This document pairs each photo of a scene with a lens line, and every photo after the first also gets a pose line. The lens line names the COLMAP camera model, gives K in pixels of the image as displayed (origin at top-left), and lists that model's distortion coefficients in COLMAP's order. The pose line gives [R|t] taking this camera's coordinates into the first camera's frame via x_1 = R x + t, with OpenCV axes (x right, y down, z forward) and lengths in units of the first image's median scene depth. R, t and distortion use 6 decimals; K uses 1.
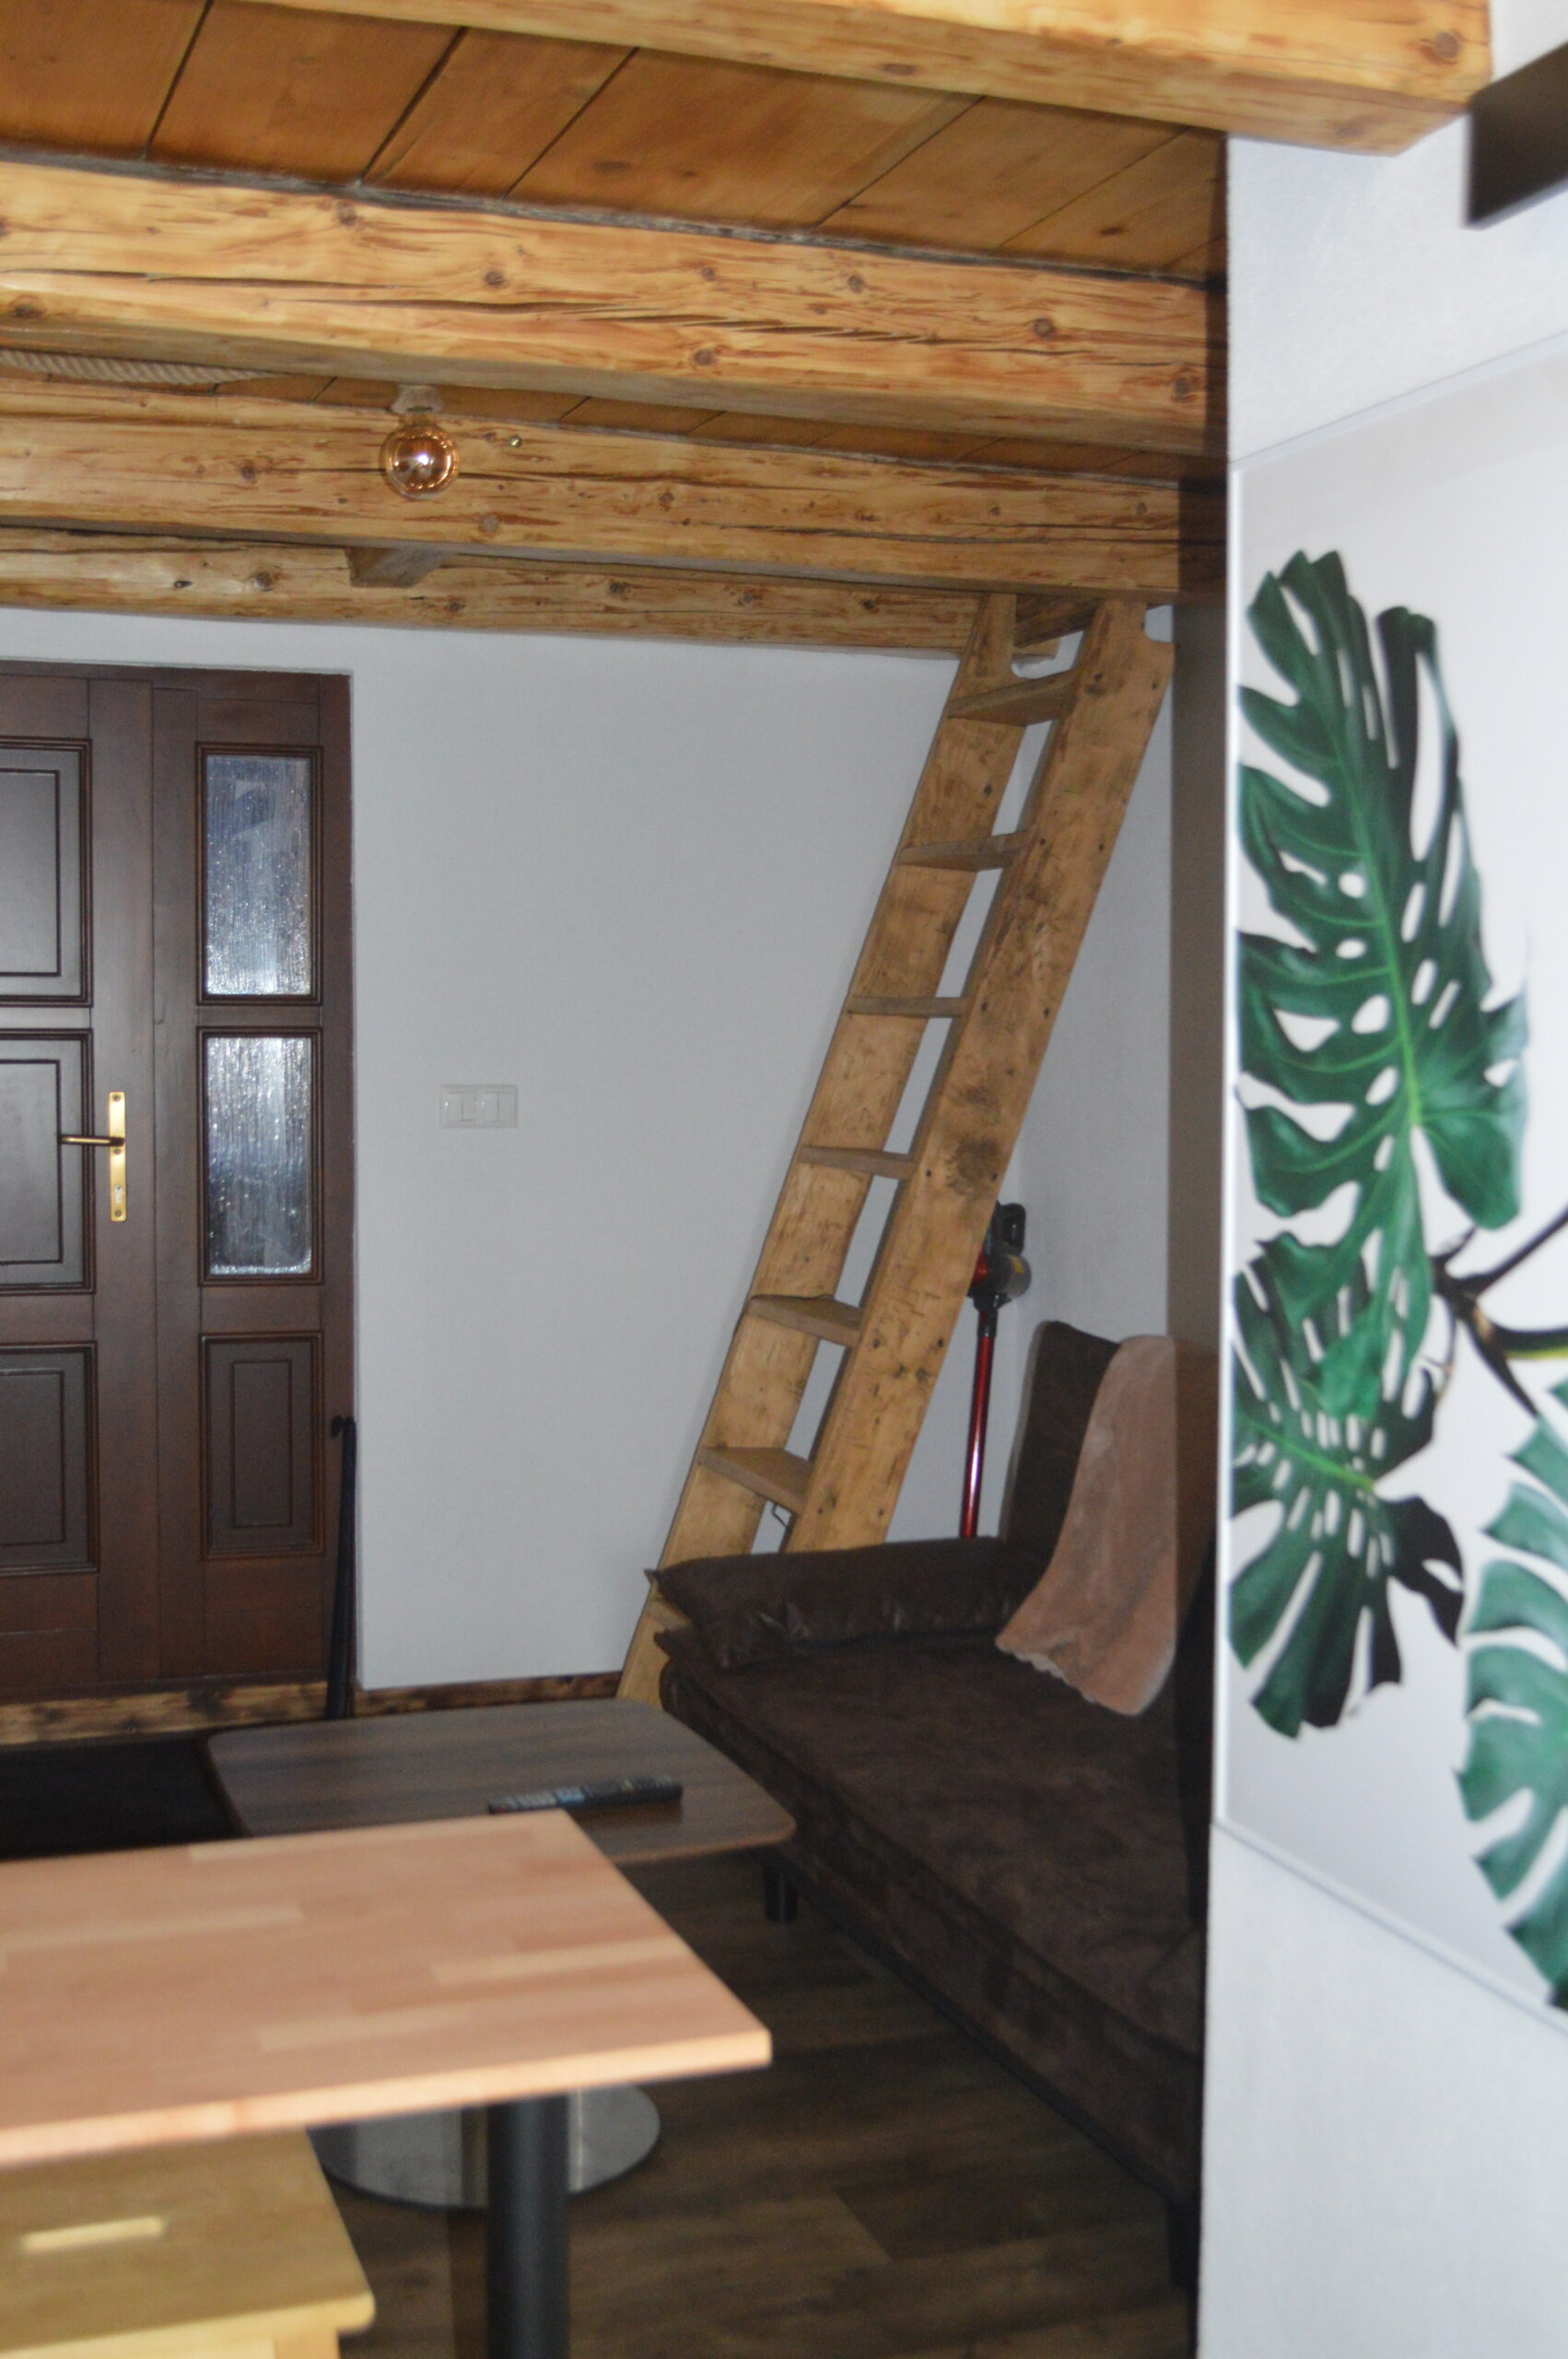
lens RADIAL K [[2624.5, 0, 819.1], [0, 2624.5, 1189.1], [0, 0, 1]] dist [-0.062557, 0.041239]
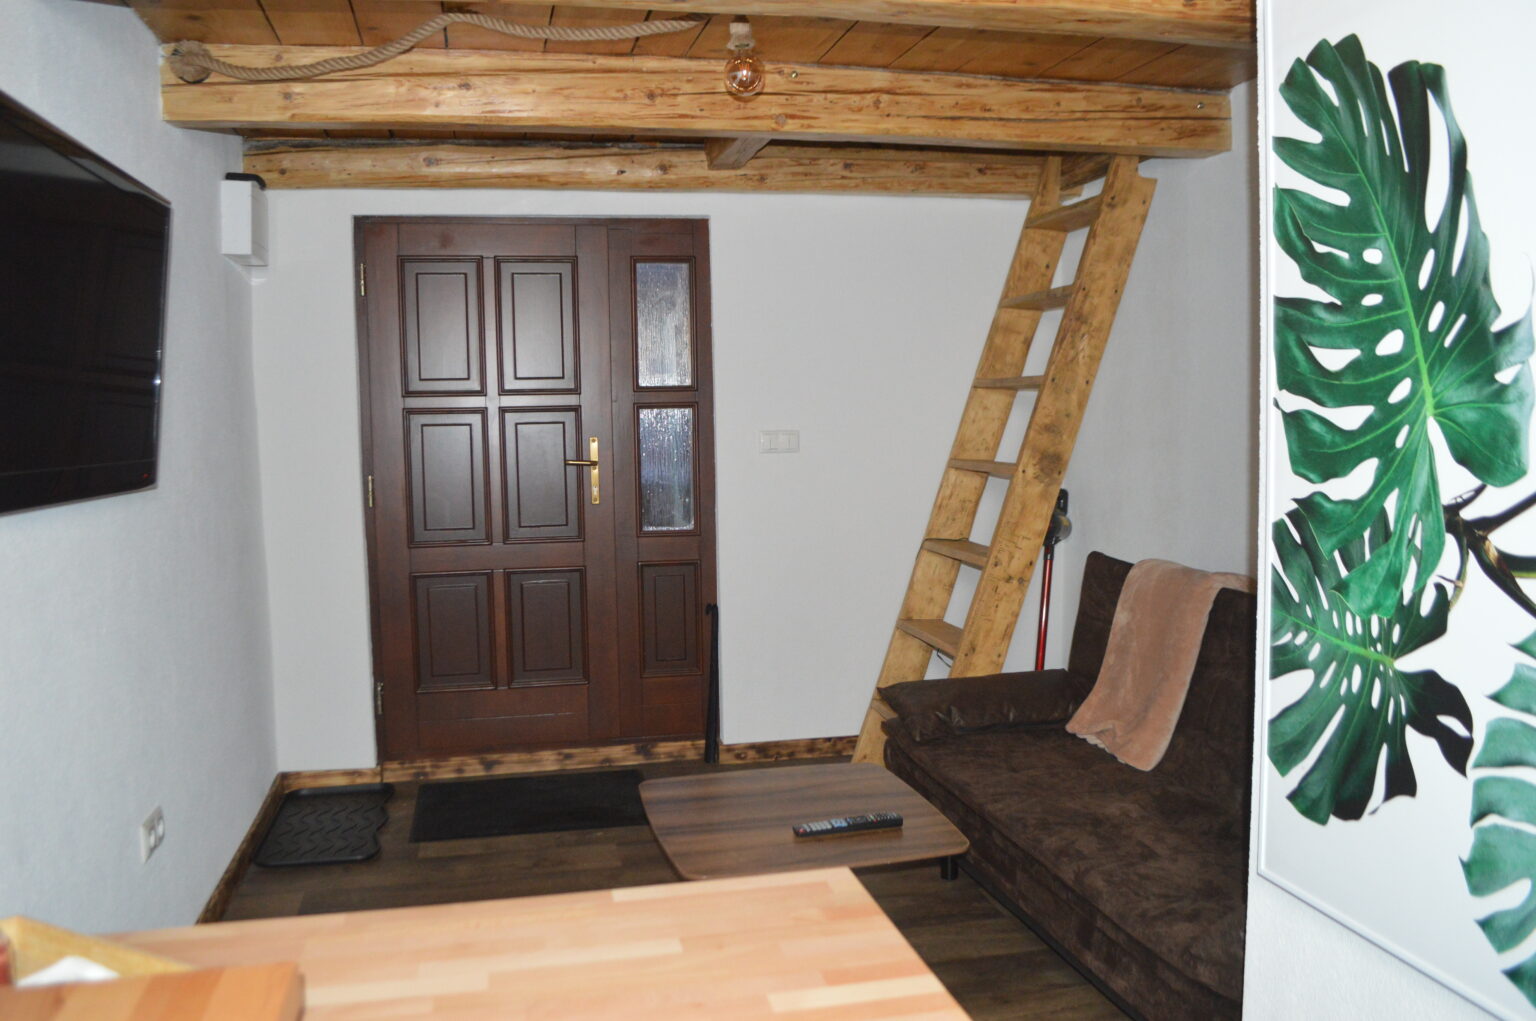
lens RADIAL K [[1221.0, 0, 758.8], [0, 1221.0, 513.8], [0, 0, 1]] dist [-0.073967, 0.000464]
pose [[0.989767, -0.012237, -0.142169, -0.023291], [0.014944, 0.999727, 0.017986, 0.006123], [0.141911, -0.019927, 0.989679, 0.144615]]
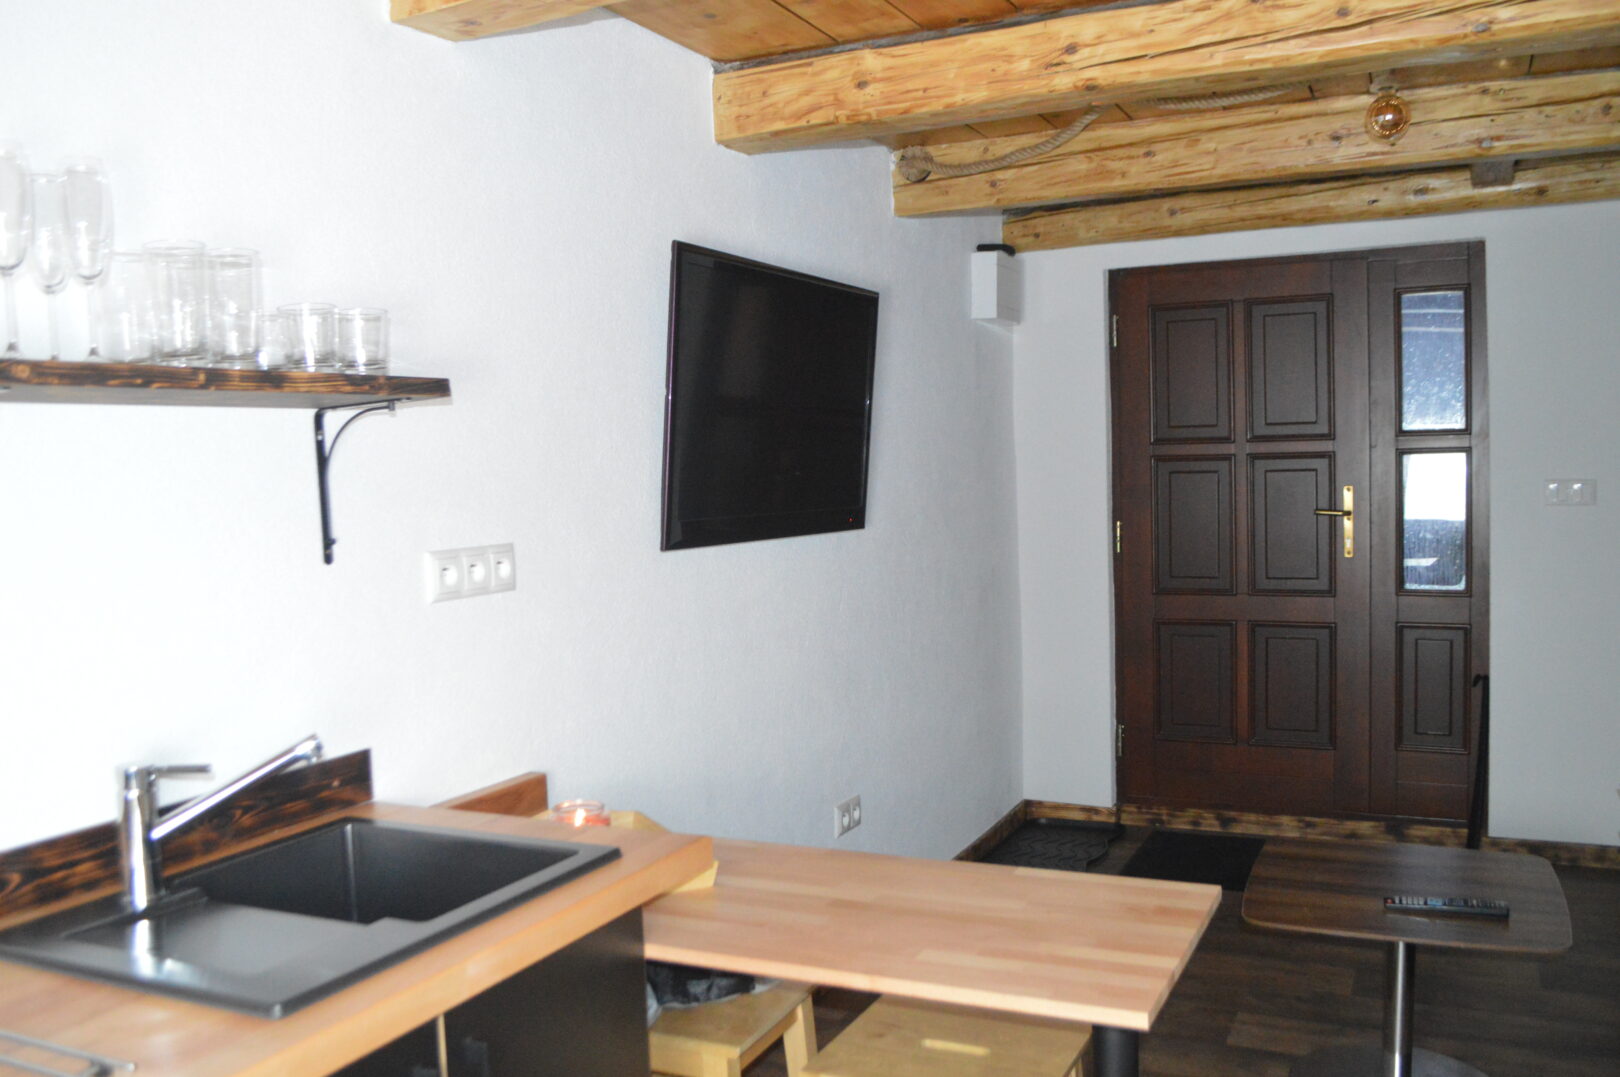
lens RADIAL K [[1399.1, 0, 810.0], [0, 1399.1, 538.5], [0, 0, 1]] dist [-0.069961, 0.007219]
pose [[0.696151, 0.012529, -0.717786, 0.196991], [-0.014907, 0.999884, 0.002996, 0.002272], [0.717741, 0.008614, 0.696257, 0.077717]]
